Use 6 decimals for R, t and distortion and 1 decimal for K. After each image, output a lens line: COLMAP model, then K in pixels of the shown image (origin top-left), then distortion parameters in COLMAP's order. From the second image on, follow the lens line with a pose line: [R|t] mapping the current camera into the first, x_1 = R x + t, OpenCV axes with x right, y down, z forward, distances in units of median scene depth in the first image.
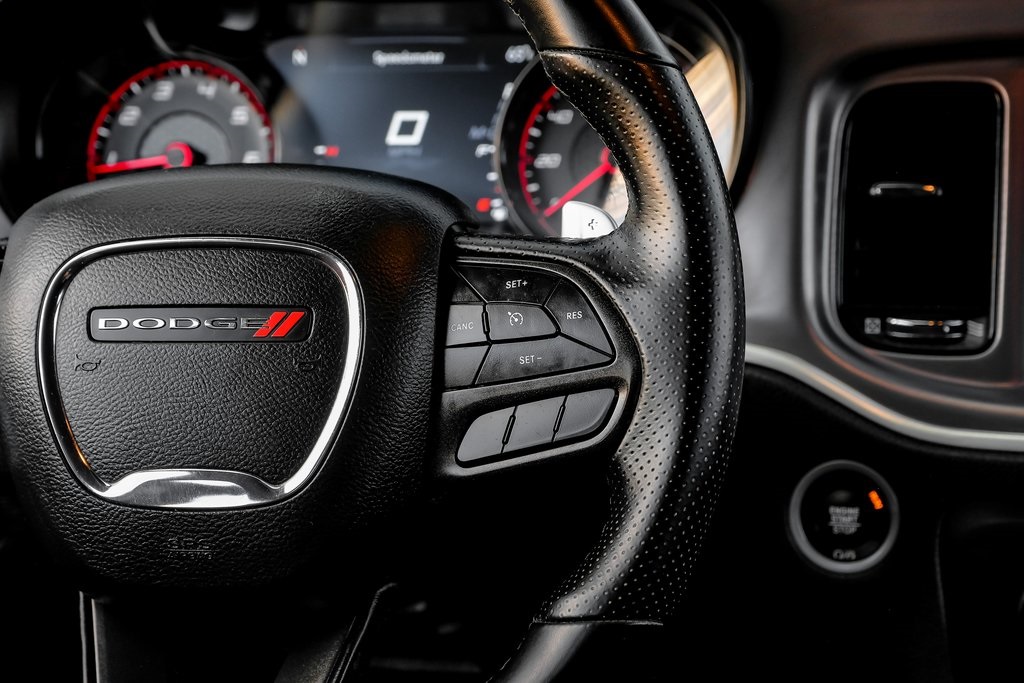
lens RADIAL K [[2673.3, 0, 515.2], [0, 2673.3, 346.1], [0, 0, 1]] dist [-0.001522, 0.000000]
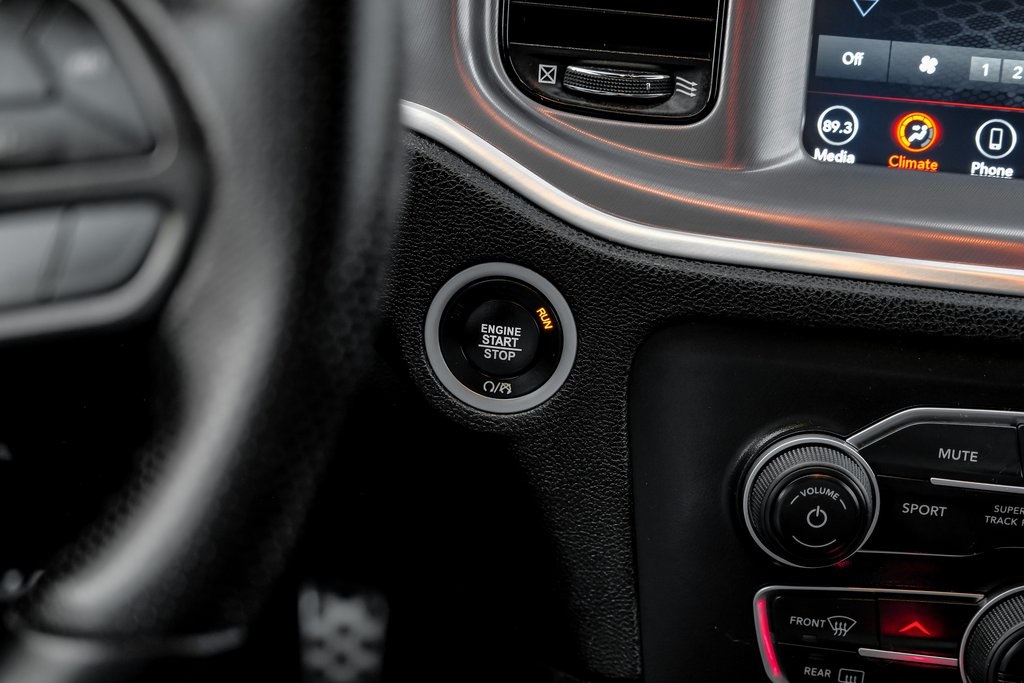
lens RADIAL K [[1530.1, 0, 514.6], [0, 1530.1, 344.9], [0, 0, 1]] dist [-0.054330, 0.000000]
pose [[0.974163, 0.011869, 0.225535, 0.036193], [-0.057413, 0.978827, 0.196471, -0.019263], [-0.218428, -0.204343, 0.954219, 0.674111]]
